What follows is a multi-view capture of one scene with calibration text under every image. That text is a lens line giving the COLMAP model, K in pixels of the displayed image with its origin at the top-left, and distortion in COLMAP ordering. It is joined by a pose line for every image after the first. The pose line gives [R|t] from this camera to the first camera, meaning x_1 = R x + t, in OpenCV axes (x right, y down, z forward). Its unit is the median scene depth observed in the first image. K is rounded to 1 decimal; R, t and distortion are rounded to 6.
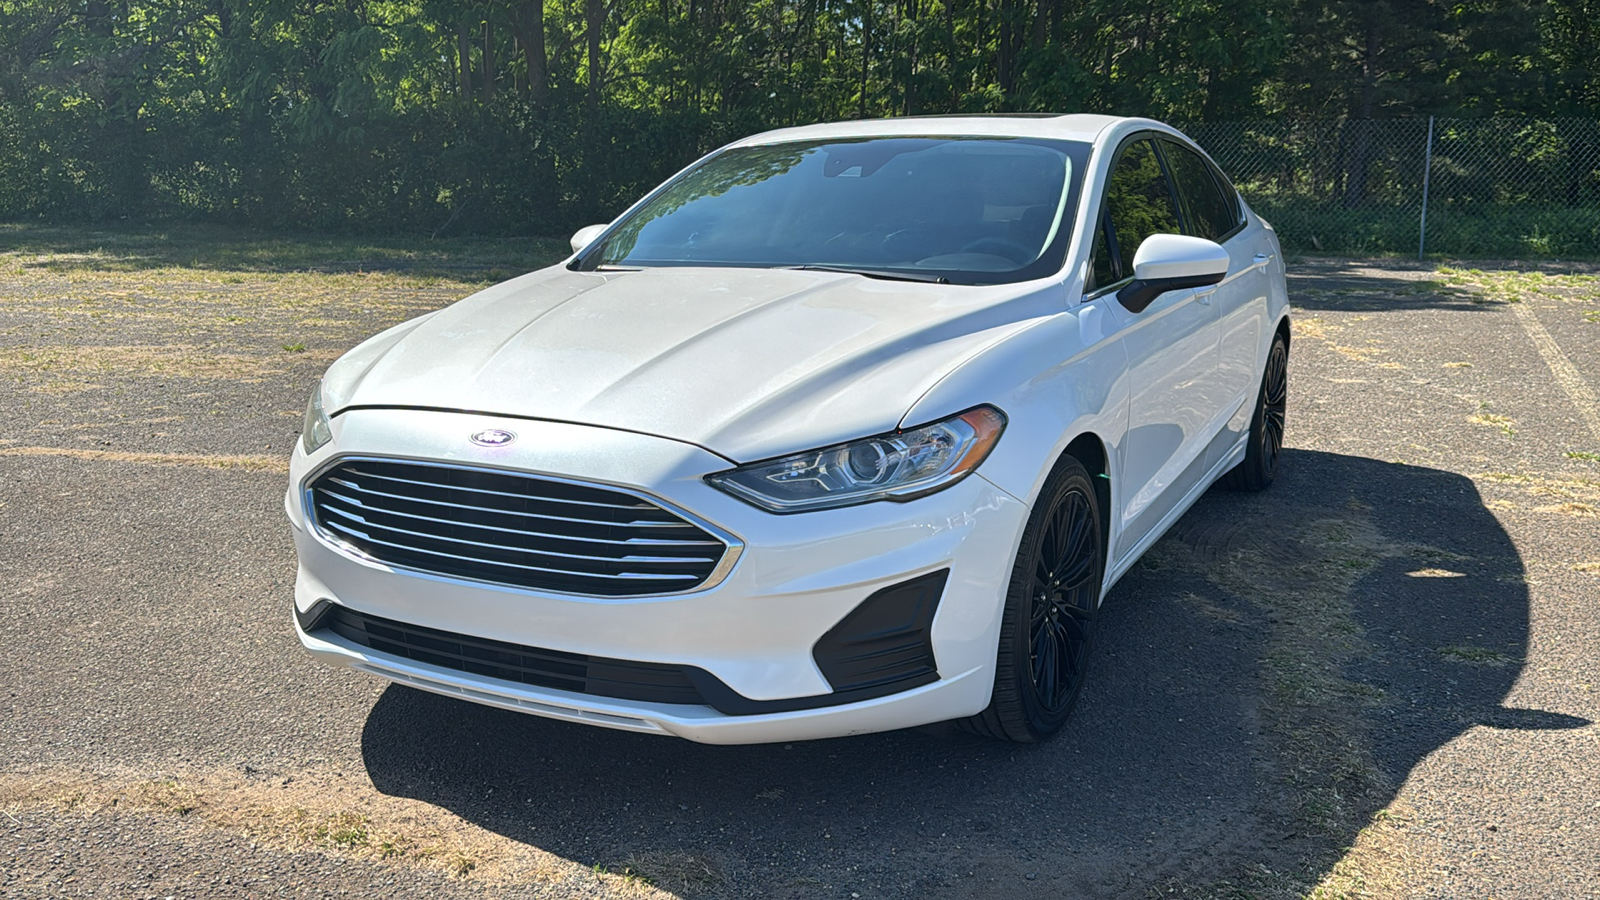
lens RADIAL K [[1364.4, 0, 799.9], [0, 1364.4, 454.3], [0, 0, 1]] dist [0.132426, -0.238070]
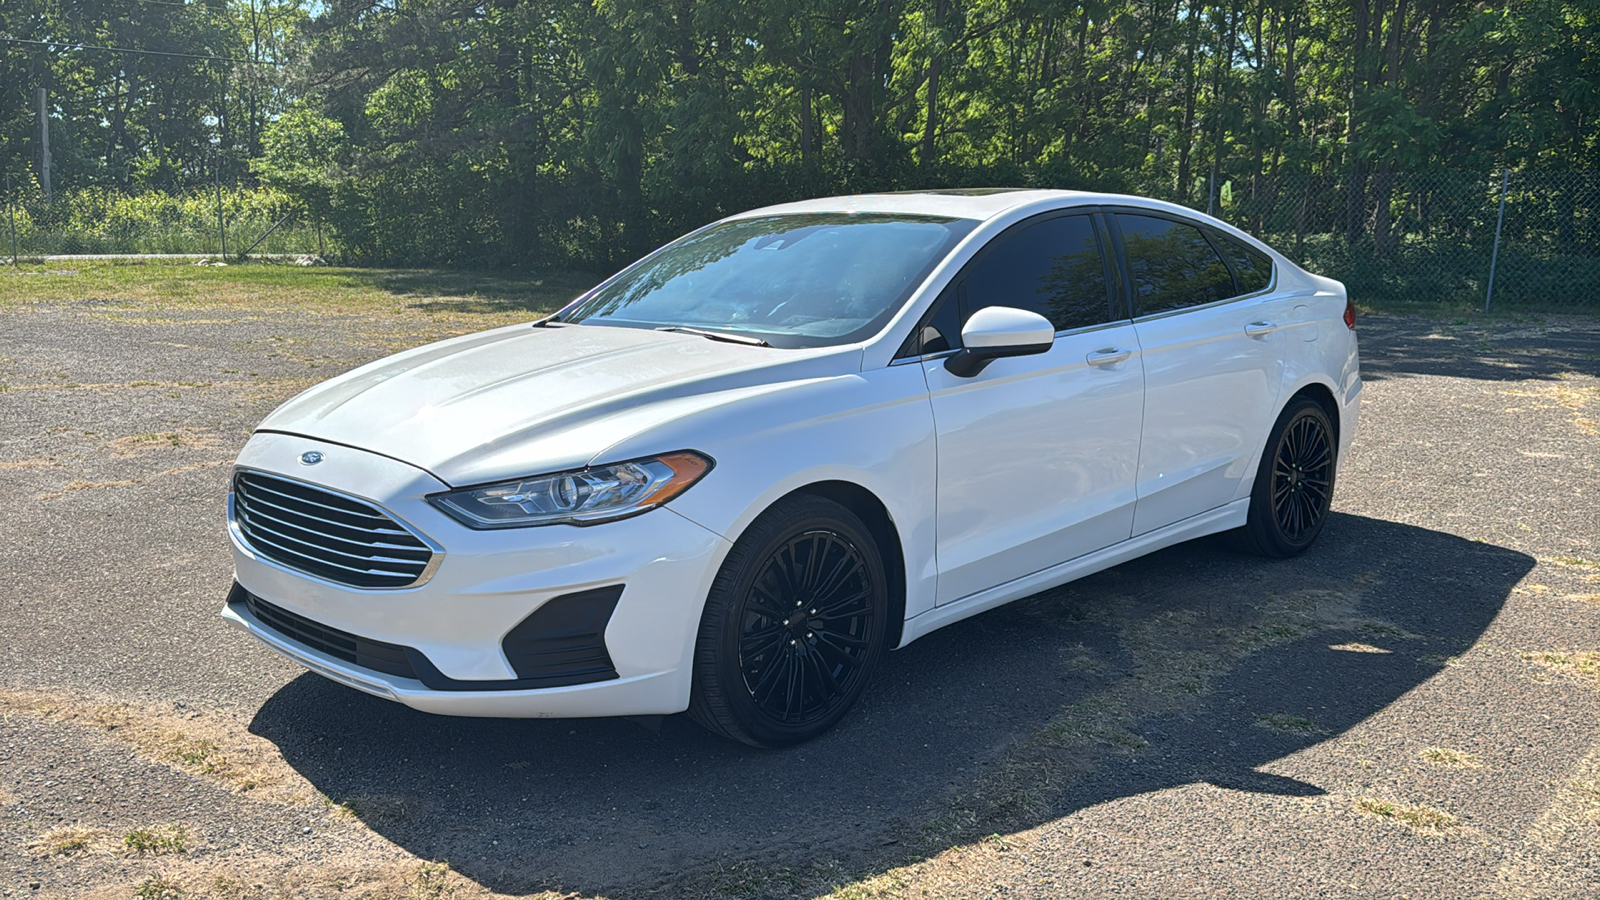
lens RADIAL K [[1364.4, 0, 803.1], [0, 1364.4, 450.0], [0, 0, 1]] dist [0.132426, -0.238070]
pose [[0.958574, 0.045984, -0.281109, 0.575024], [-0.055847, 0.998070, -0.027172, -0.010269], [0.279317, 0.041746, 0.959291, -0.108977]]
